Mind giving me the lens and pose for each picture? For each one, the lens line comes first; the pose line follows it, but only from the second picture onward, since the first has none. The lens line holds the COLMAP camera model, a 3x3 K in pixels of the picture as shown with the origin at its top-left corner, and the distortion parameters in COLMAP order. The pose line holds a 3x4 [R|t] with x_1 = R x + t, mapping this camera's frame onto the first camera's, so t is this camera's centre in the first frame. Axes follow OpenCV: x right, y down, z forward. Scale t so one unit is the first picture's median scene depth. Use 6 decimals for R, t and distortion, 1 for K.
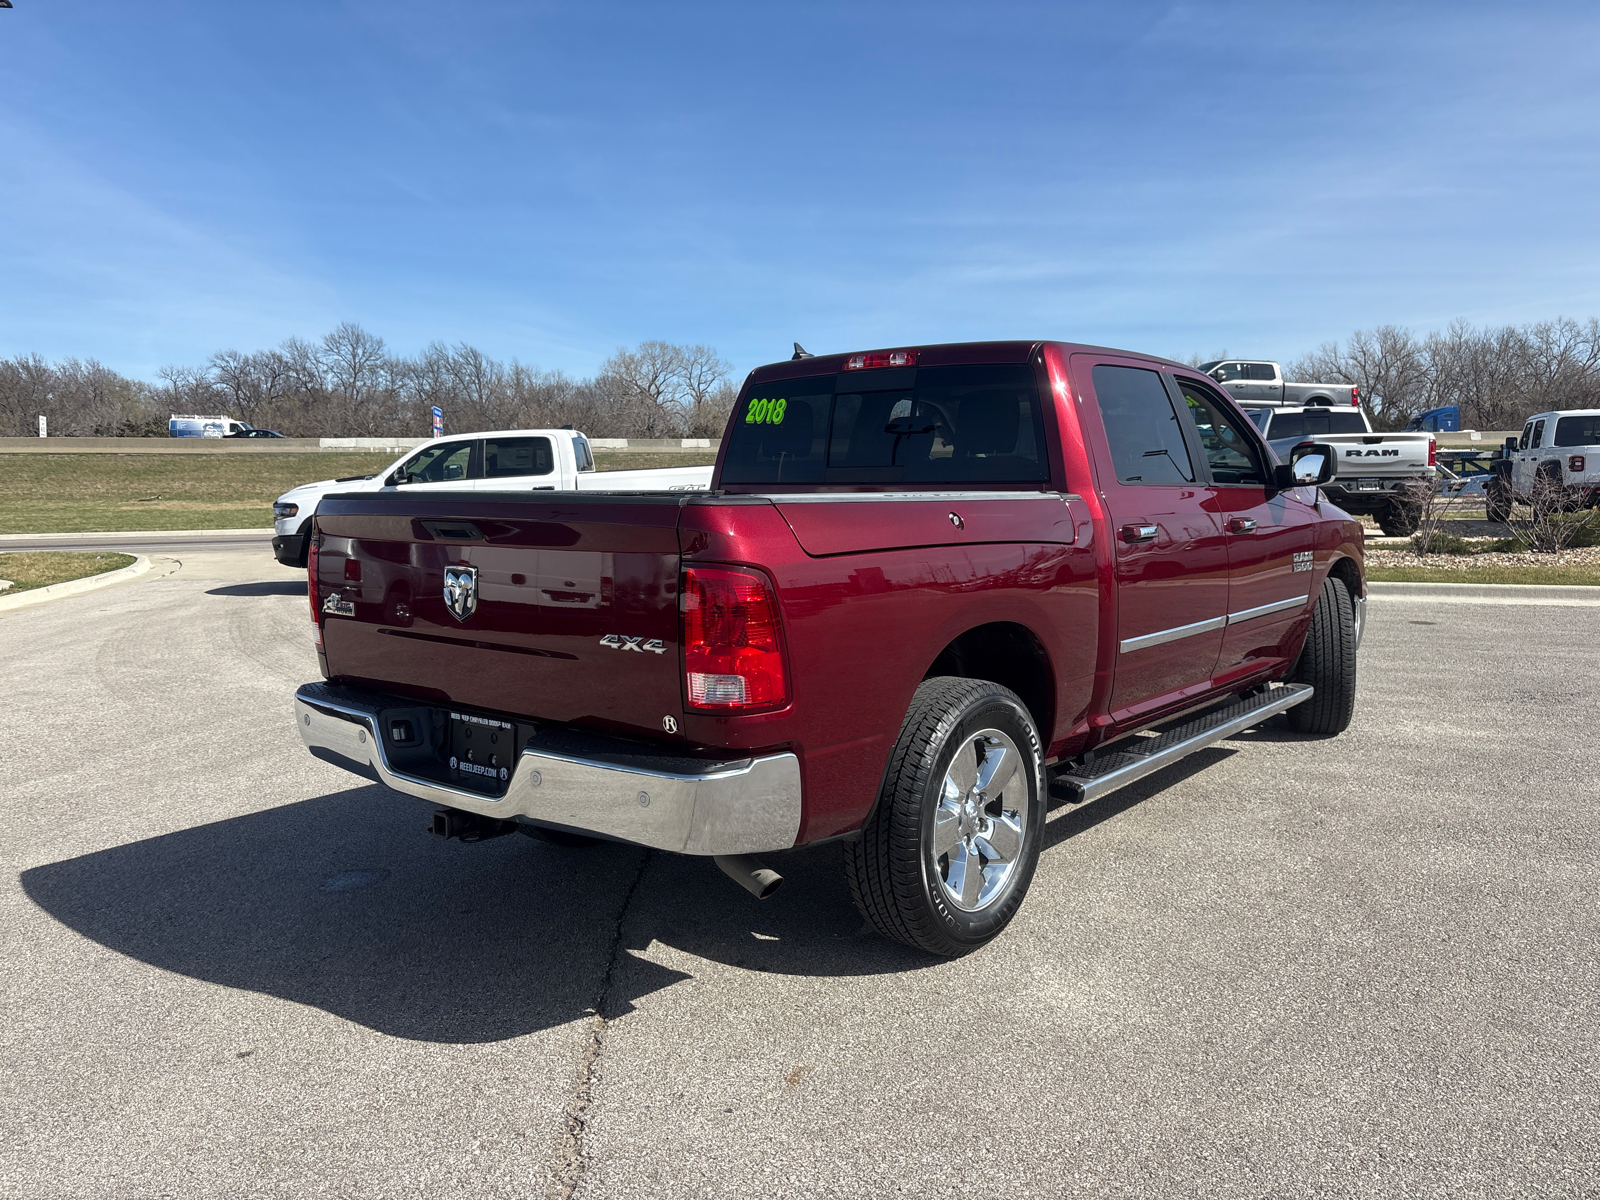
lens RADIAL K [[1217.9, 0, 780.6], [0, 1217.9, 588.1], [0, 0, 1]] dist [0.004949, 0.001154]
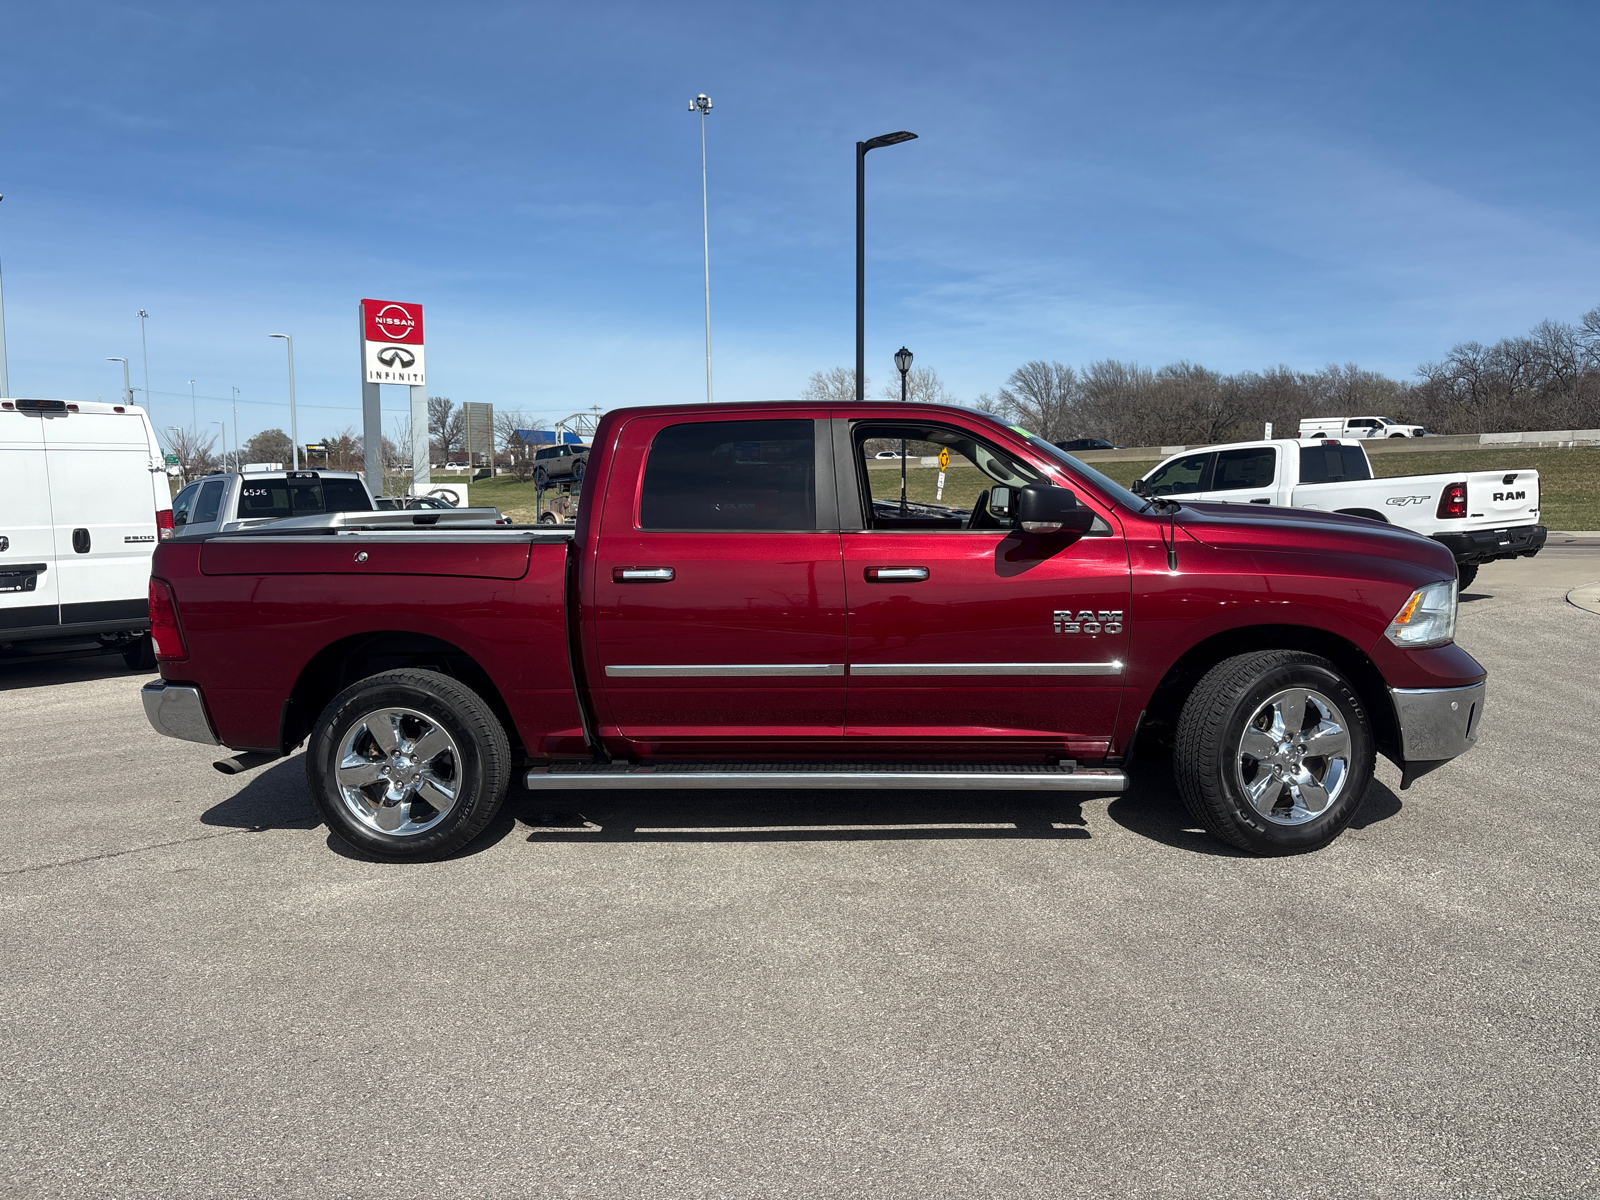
lens RADIAL K [[1200.3, 0, 794.1], [0, 1200.3, 606.5], [0, 0, 1]] dist [0.028997, 0.002211]
pose [[0.578985, 0.076198, -0.811770, 1.100747], [-0.061296, 0.996874, 0.049855, -0.067545], [0.813031, 0.020893, 0.581846, 0.402183]]
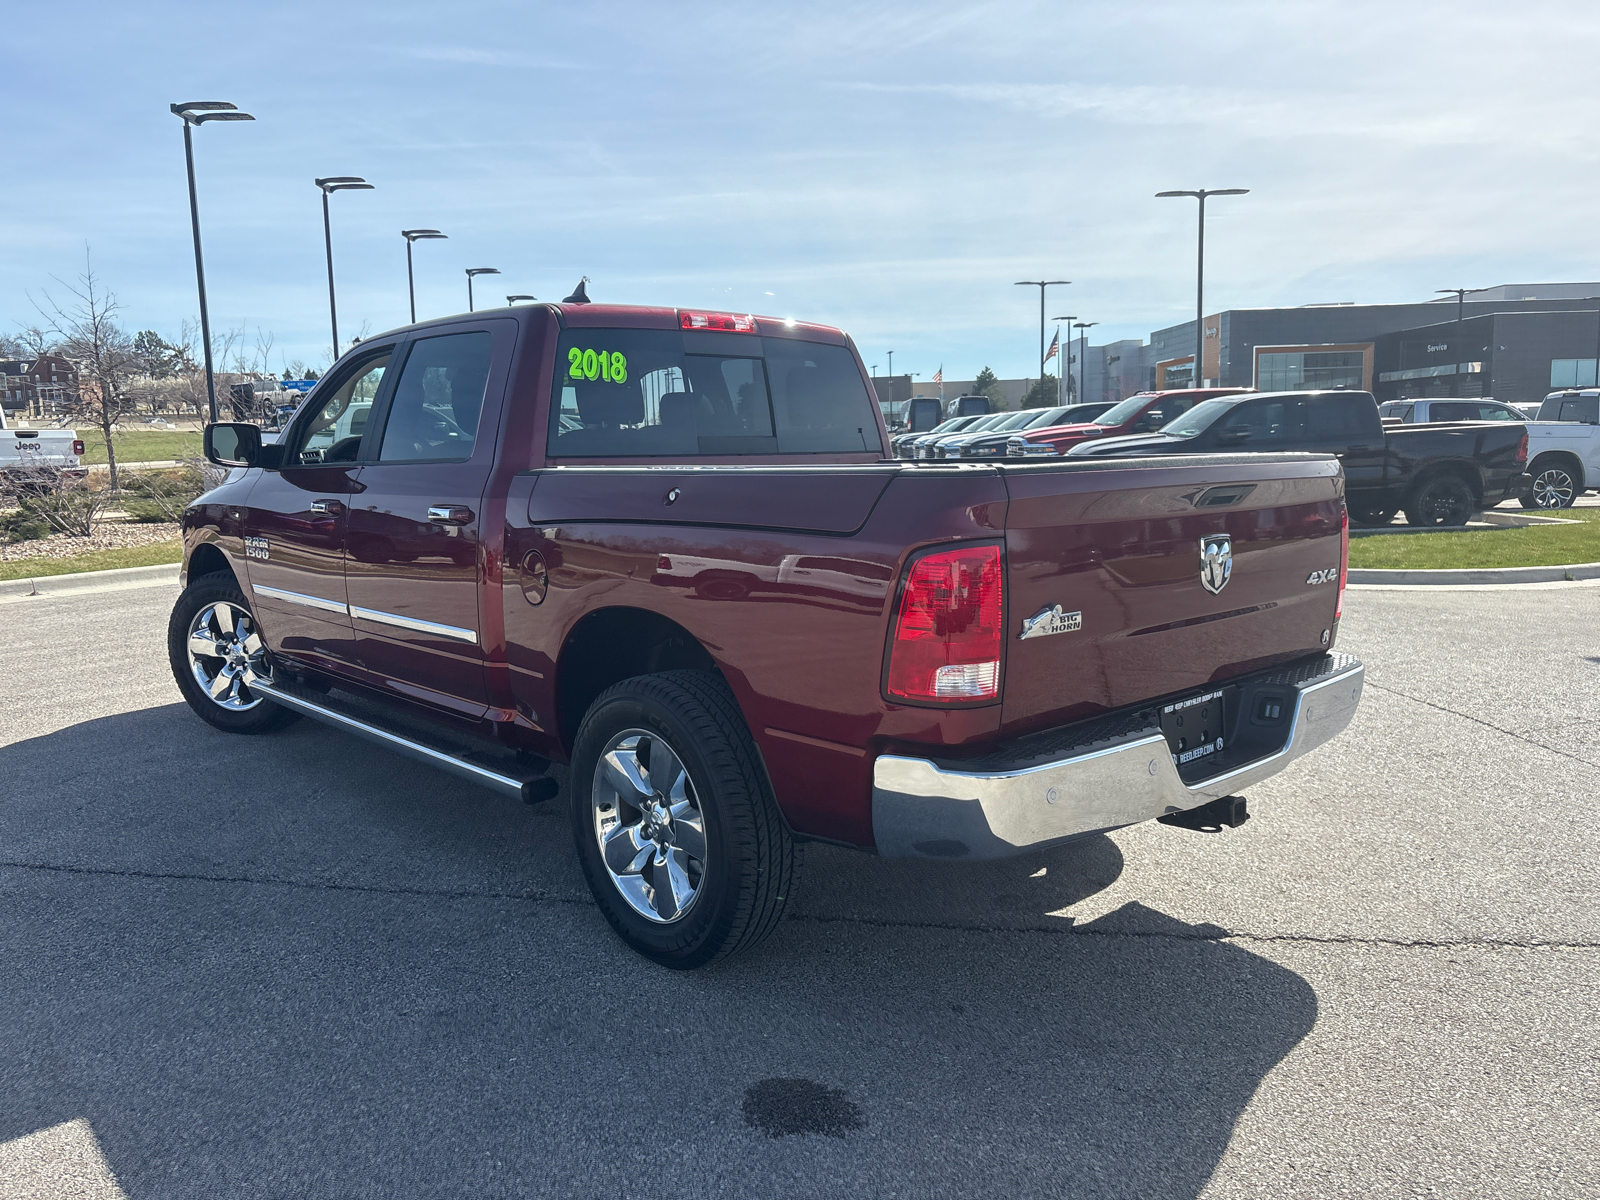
lens RADIAL K [[1216.5, 0, 788.9], [0, 1216.5, 602.5], [0, 0, 1]] dist [0.008208, 0.008452]
pose [[0.128258, -0.120864, 0.984348, -0.801467], [0.102014, 0.988889, 0.108130, -0.065942], [-0.986480, 0.086549, 0.139163, 0.785077]]
